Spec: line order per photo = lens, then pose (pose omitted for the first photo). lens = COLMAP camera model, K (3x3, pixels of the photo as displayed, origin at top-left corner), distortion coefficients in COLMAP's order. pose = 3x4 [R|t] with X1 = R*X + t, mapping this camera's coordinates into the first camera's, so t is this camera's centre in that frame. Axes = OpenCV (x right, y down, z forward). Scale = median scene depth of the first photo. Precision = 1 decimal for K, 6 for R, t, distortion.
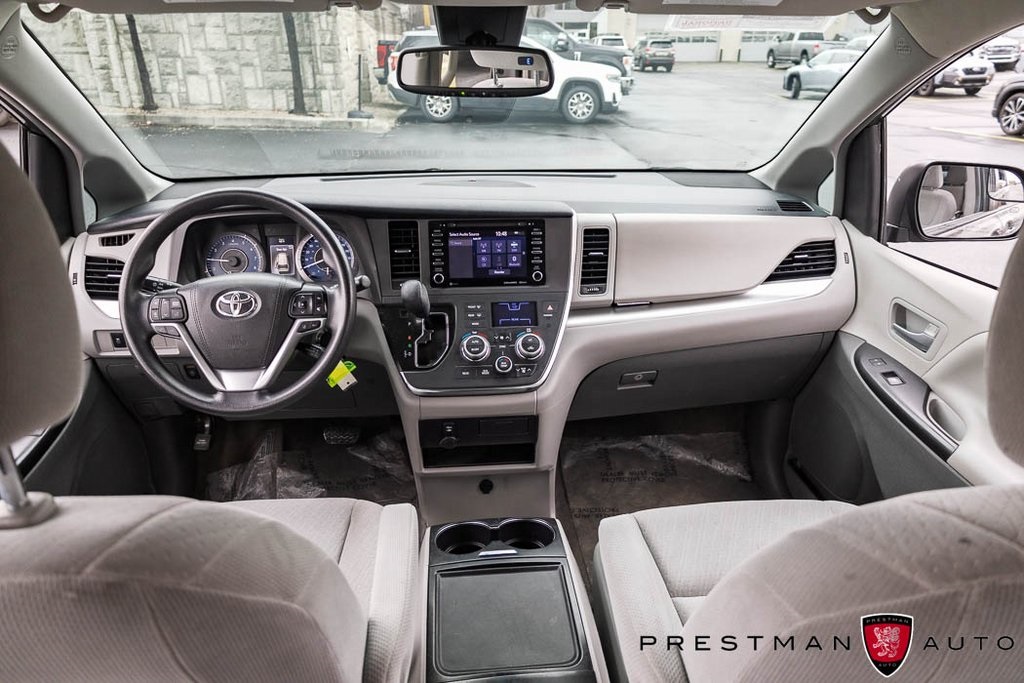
lens RADIAL K [[662.6, 0, 514.3], [0, 662.6, 344.9], [0, 0, 1]] dist [-0.002264, 0.006921]
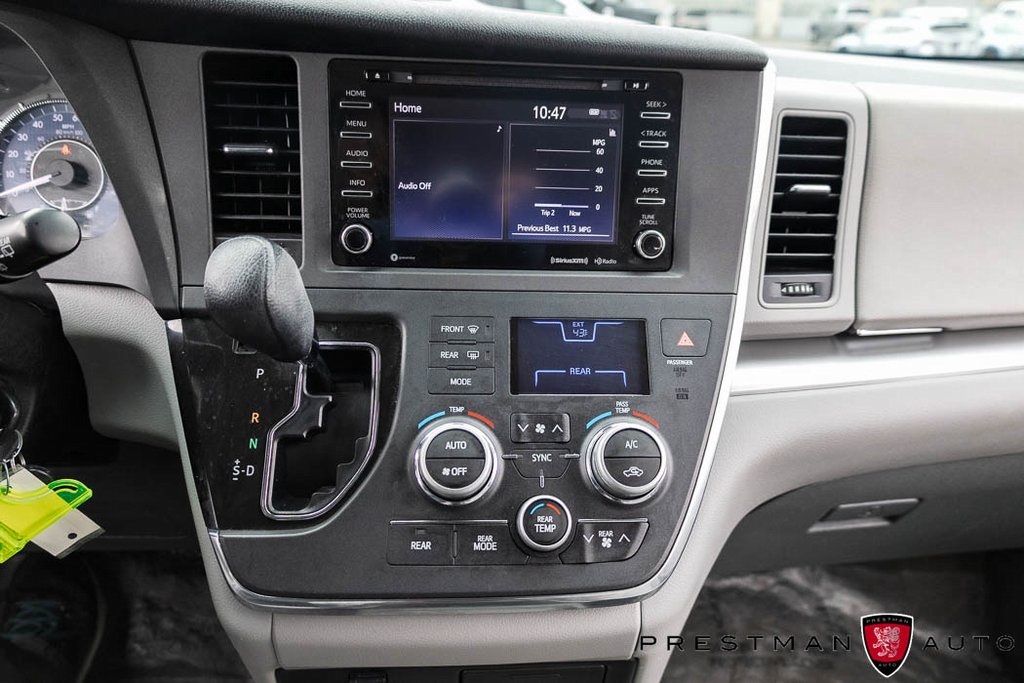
lens RADIAL K [[690.4, 0, 513.9], [0, 690.4, 336.0], [0, 0, 1]] dist [0.000424, 0.009804]
pose [[0.999089, 0.041773, -0.008718, -0.028680], [-0.041690, 0.999086, 0.009461, -0.054967], [0.009106, -0.009089, 0.999917, 0.620460]]
